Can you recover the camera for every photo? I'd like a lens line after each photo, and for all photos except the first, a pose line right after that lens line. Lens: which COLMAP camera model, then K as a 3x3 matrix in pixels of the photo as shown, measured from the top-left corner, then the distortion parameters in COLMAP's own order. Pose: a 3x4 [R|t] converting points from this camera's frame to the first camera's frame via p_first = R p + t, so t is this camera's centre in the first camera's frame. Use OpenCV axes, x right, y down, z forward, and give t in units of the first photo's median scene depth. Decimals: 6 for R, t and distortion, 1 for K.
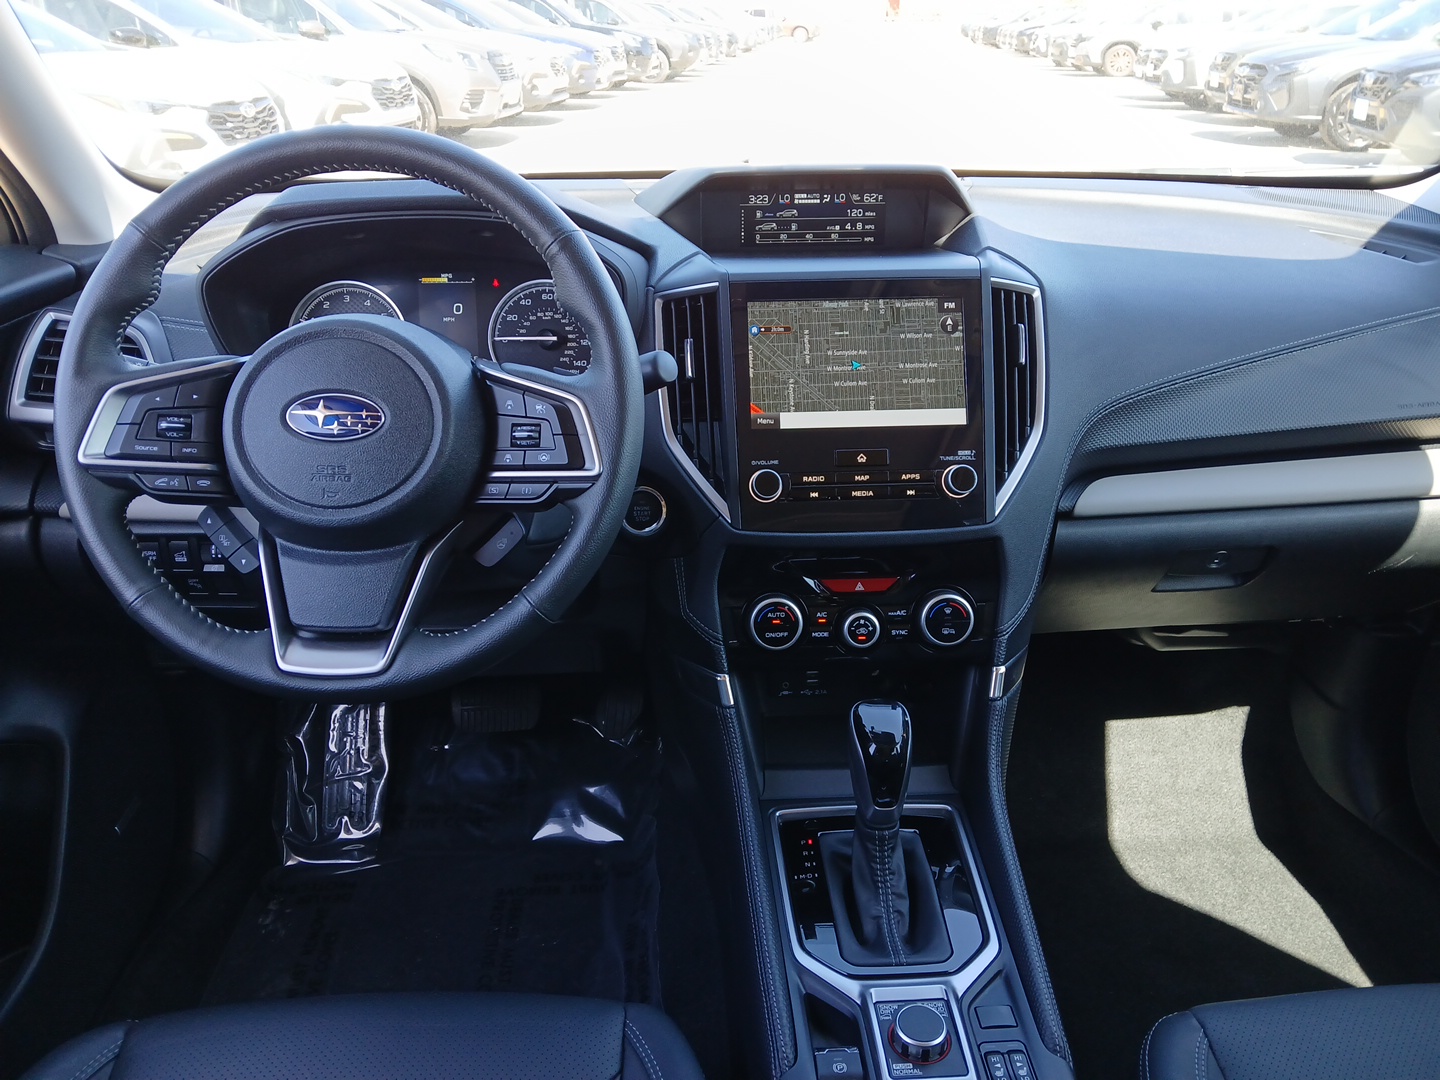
lens RADIAL K [[1085.1, 0, 720.9], [0, 1085.1, 546.5], [0, 0, 1]] dist [0.102598, -0.231495]
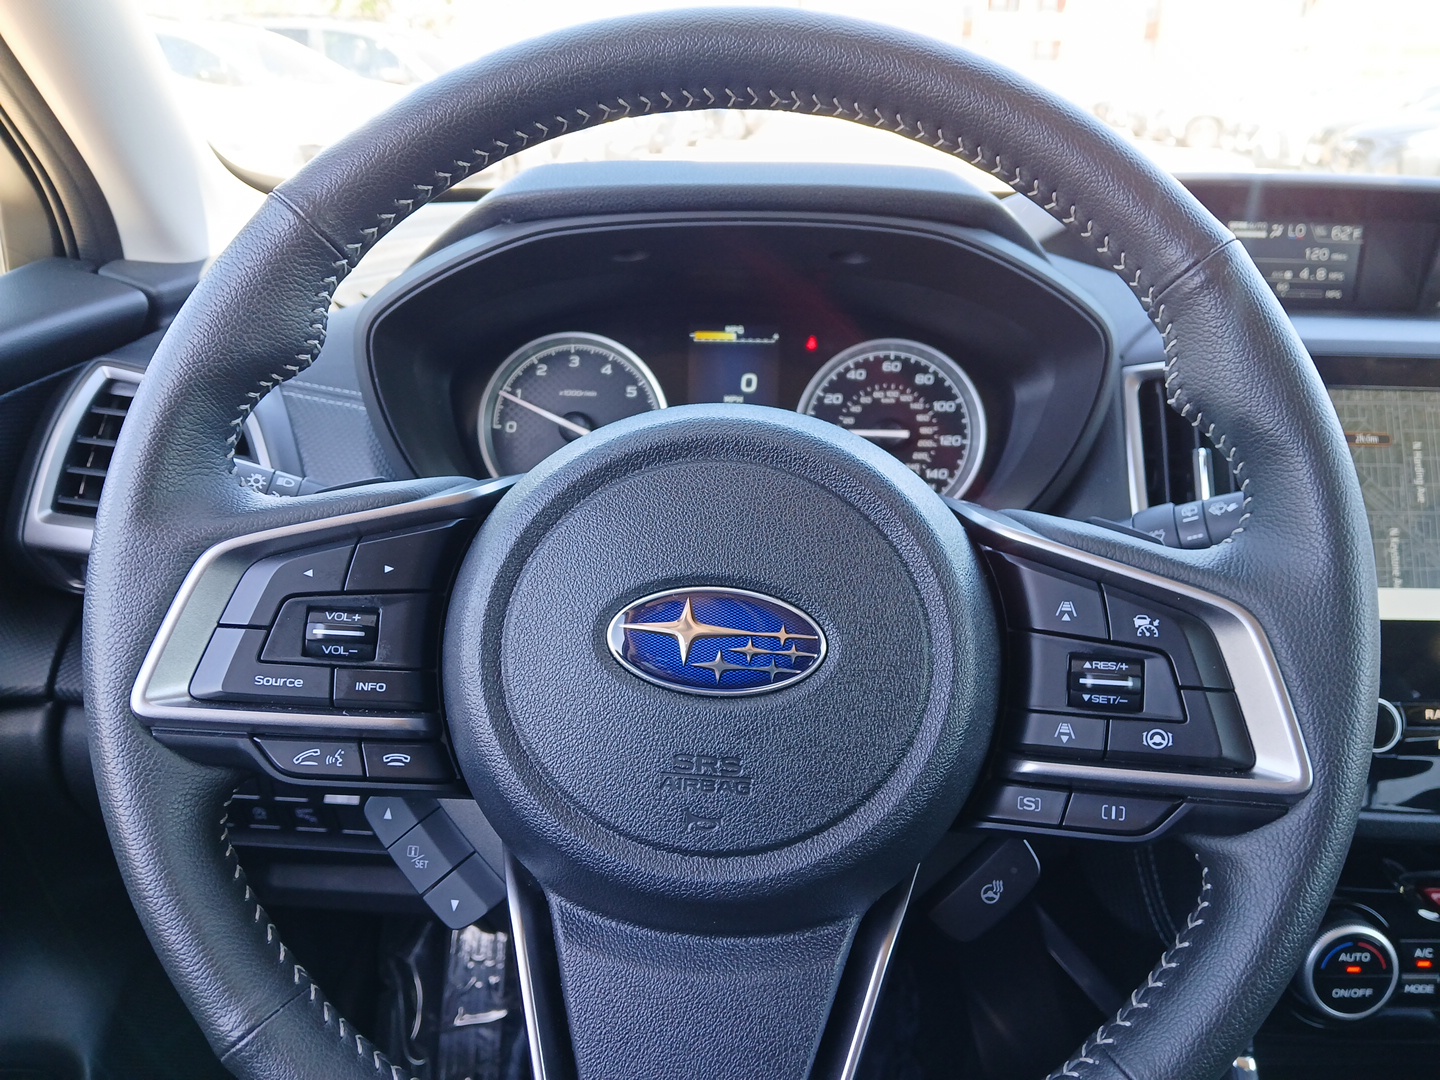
lens RADIAL K [[1114.7, 0, 721.0], [0, 1114.7, 535.7], [0, 0, 1]] dist [0.053693, -0.149163]
pose [[0.997973, 0.038287, -0.050837, -0.246439], [-0.041644, 0.996904, -0.066697, -0.097782], [0.048126, 0.068679, 0.996477, 0.417141]]
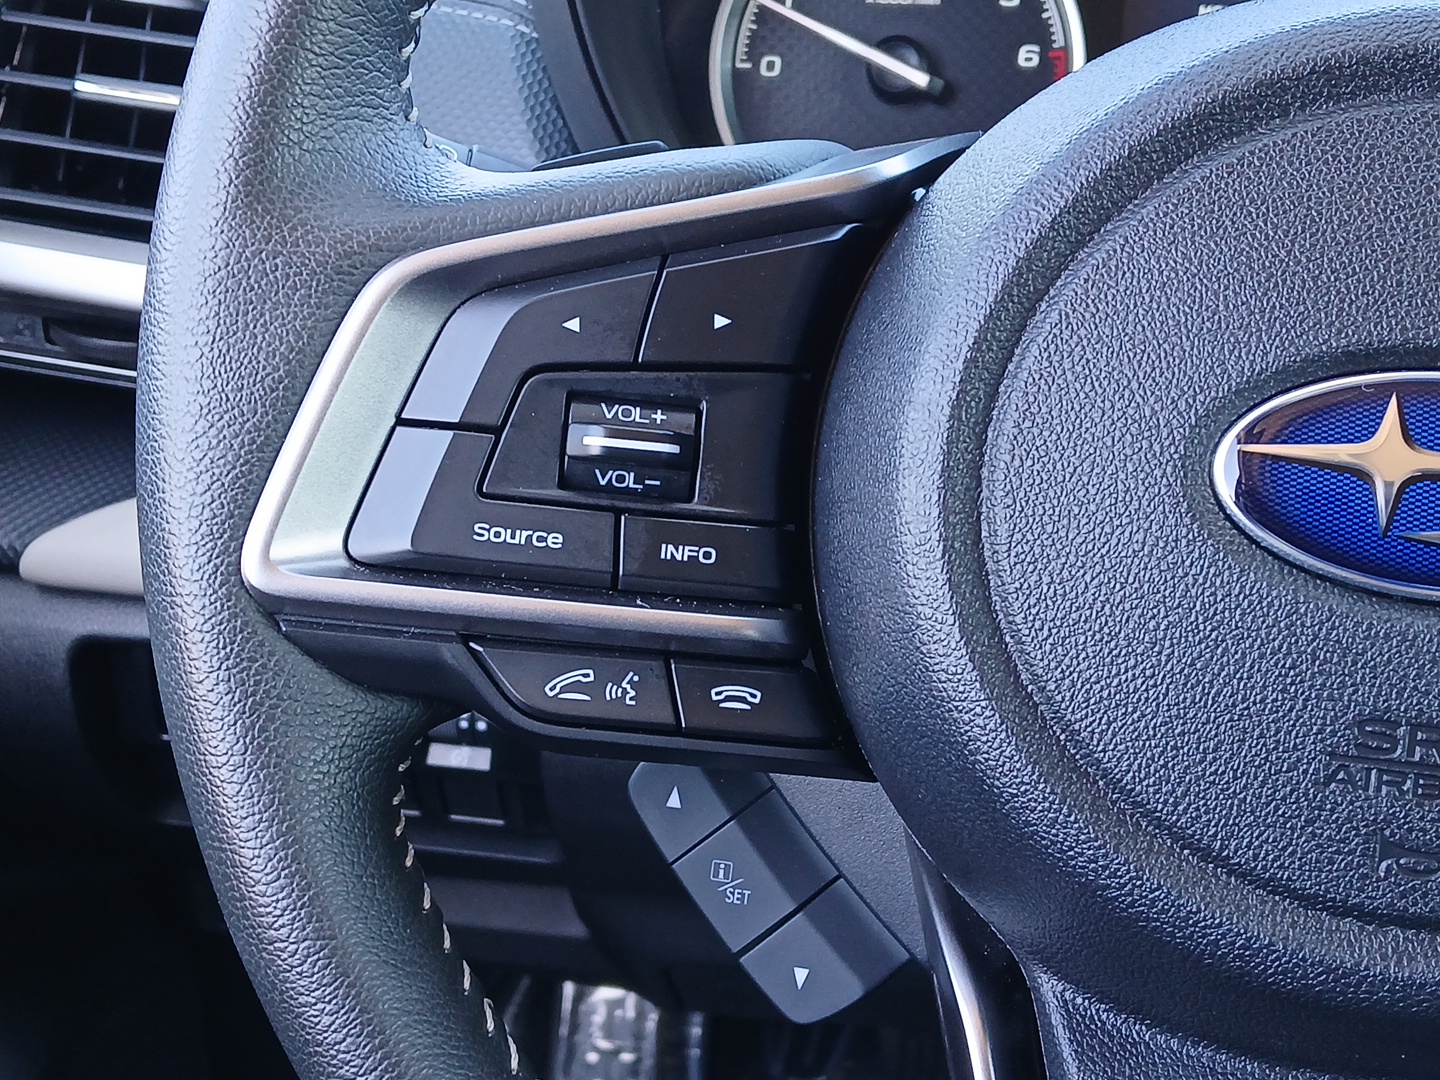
lens RADIAL K [[2013.7, 0, 723.1], [0, 2013.7, 539.6], [0, 0, 1]] dist [0.195070, -0.666116]
pose [[0.985246, 0.082864, -0.149745, -0.321736], [-0.075645, 0.995710, 0.053288, -0.088769], [0.153518, -0.041174, 0.987288, 0.450628]]
